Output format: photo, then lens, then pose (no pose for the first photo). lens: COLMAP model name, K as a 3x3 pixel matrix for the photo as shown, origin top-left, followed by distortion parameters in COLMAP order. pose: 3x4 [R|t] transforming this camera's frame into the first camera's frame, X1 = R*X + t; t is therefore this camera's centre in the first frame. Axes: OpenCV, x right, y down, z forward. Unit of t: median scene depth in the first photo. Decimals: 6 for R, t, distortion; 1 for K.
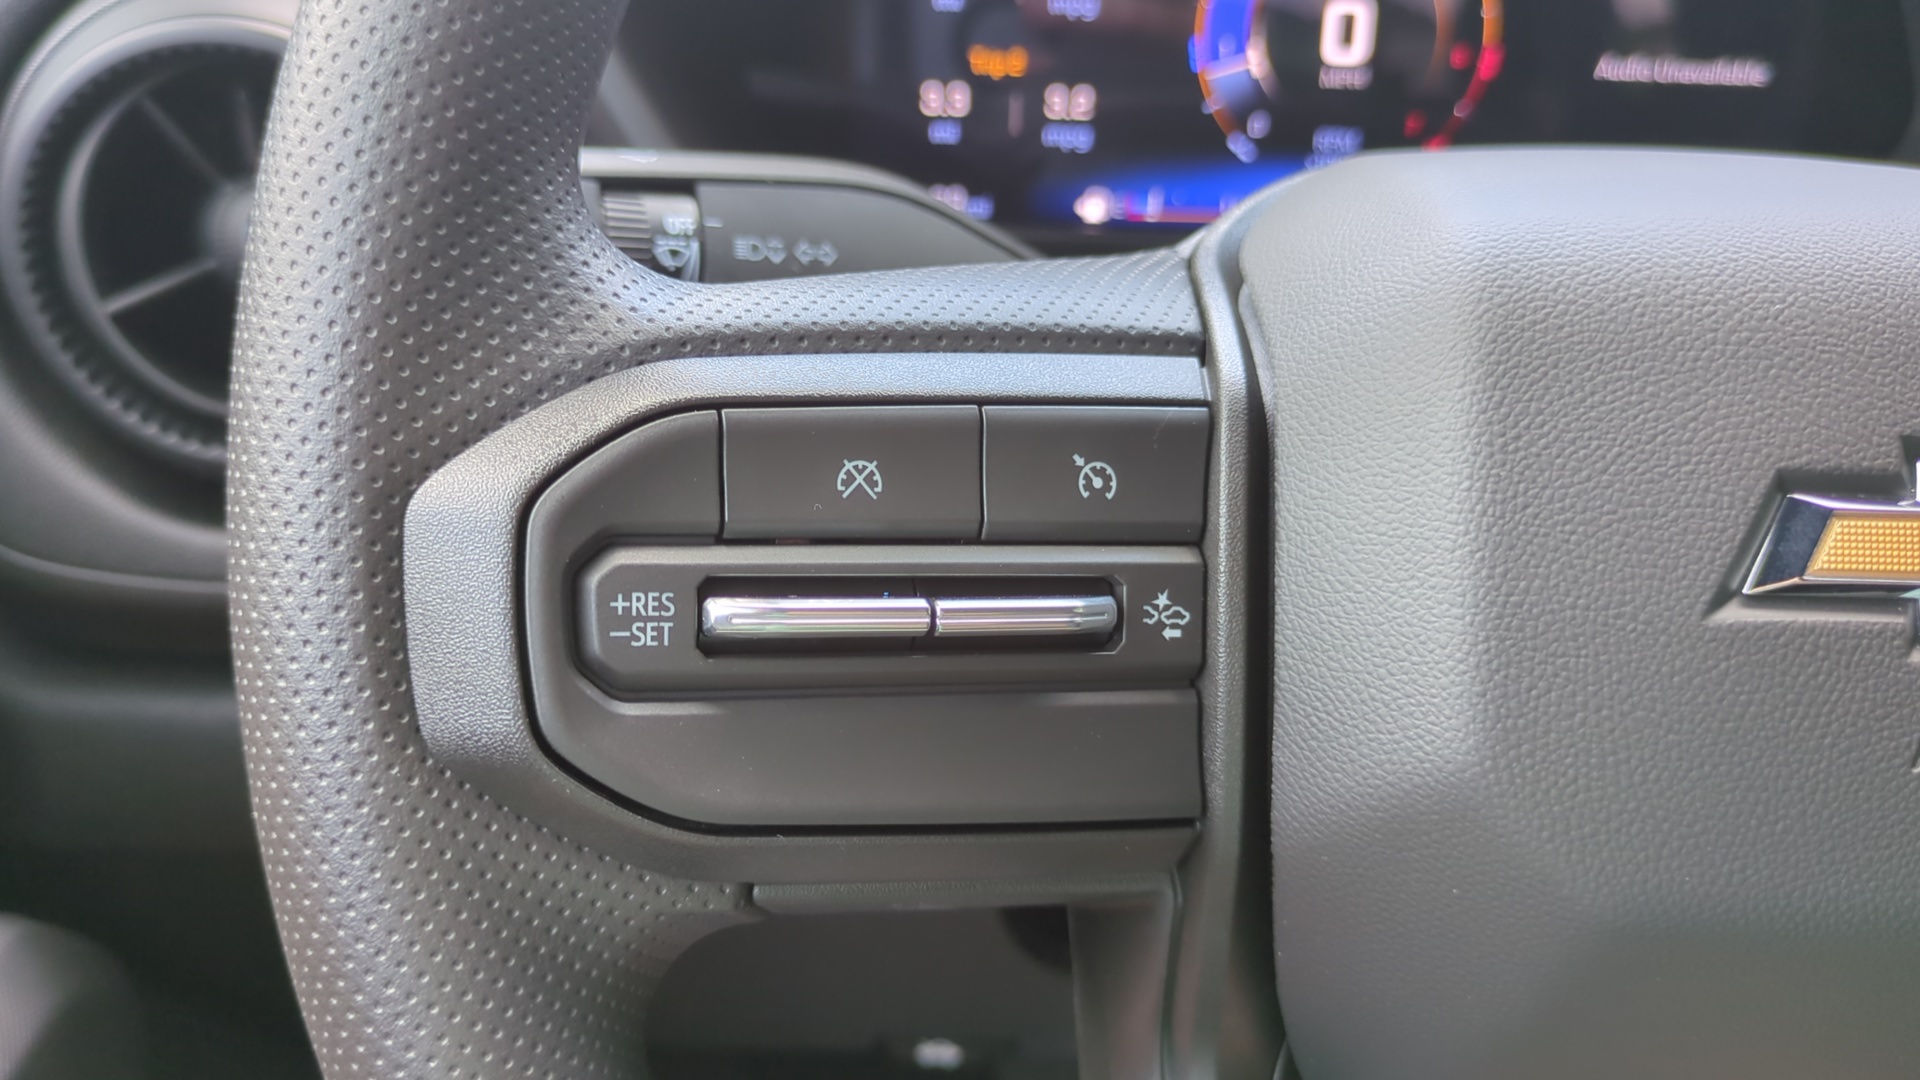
lens RADIAL K [[2268.5, 0, 960.5], [0, 2268.5, 501.0], [0, 0, 1]] dist [0.038503, -0.002771]
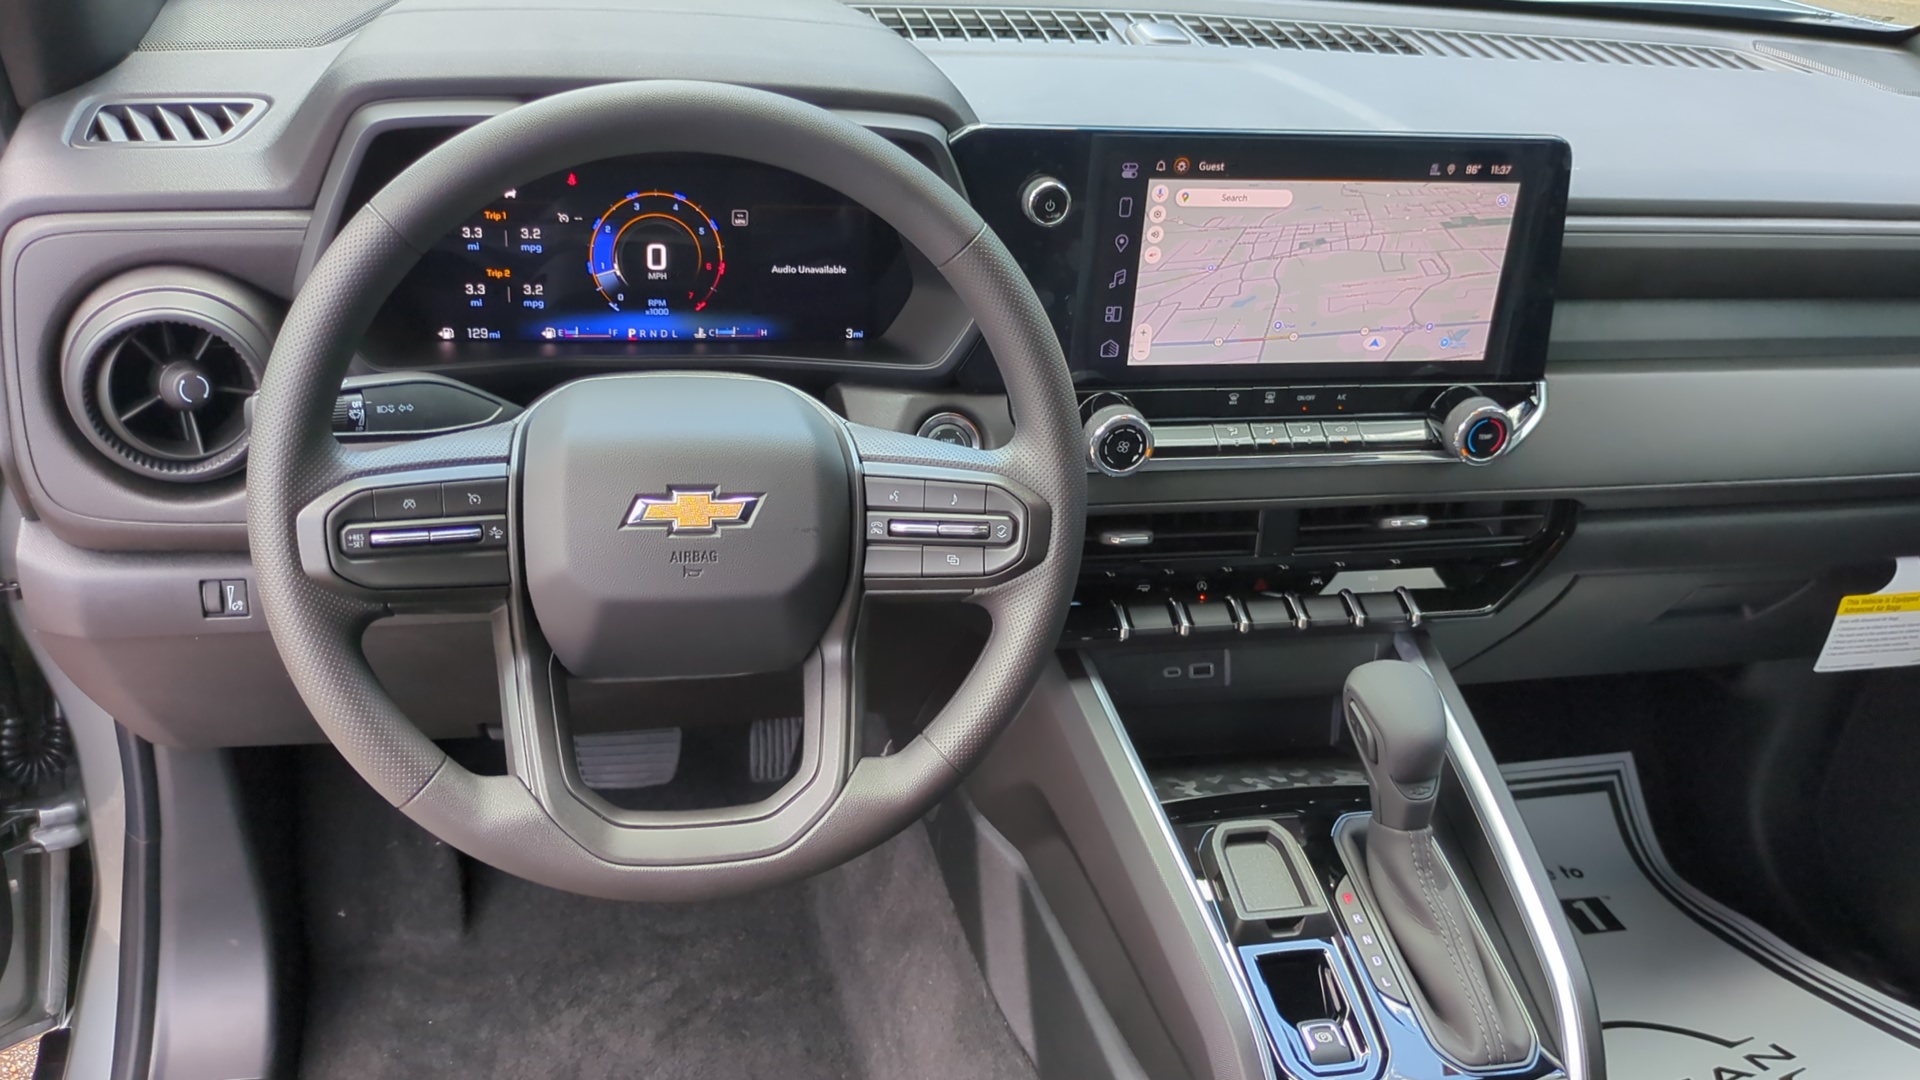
lens RADIAL K [[1667.3, 0, 960.0], [0, 1667.3, 540.0], [0, 0, 1]] dist [0.018073, -0.003714]
pose [[0.974840, -0.044780, 0.218360, 0.241224], [0.026650, 0.996001, 0.085276, -0.160501], [-0.221305, -0.077311, 0.972135, -1.974458]]
